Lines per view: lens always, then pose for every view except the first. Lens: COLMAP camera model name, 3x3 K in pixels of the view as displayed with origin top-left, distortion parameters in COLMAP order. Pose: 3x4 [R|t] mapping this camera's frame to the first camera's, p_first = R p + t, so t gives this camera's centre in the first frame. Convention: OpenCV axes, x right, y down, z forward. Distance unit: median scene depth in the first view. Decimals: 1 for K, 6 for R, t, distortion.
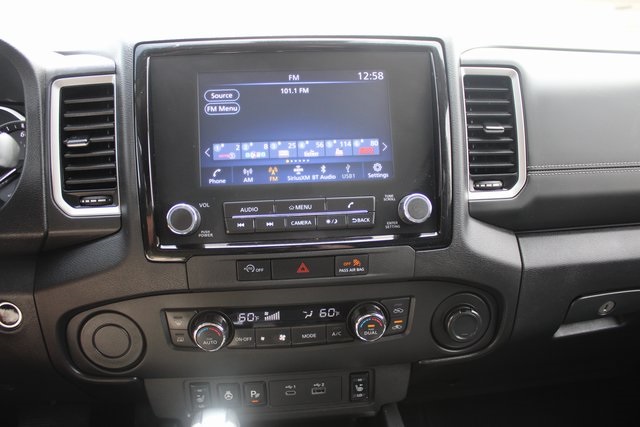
lens RADIAL K [[534.4, 0, 320.0], [0, 534.4, 213.5], [0, 0, 1]] dist [-0.092774, 0.001530]
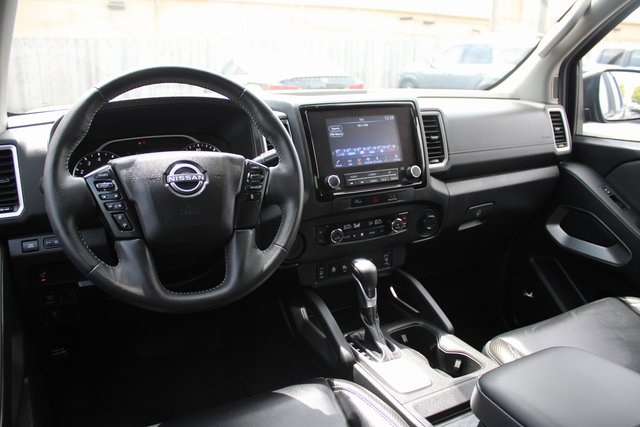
lens RADIAL K [[534.4, 0, 320.0], [0, 534.4, 213.5], [0, 0, 1]] dist [-0.092774, 0.001530]
pose [[0.935793, -0.092950, 0.340077, -1.044679], [0.097167, 0.995257, 0.004649, 0.124000], [-0.338896, 0.028694, 0.940386, -1.115071]]
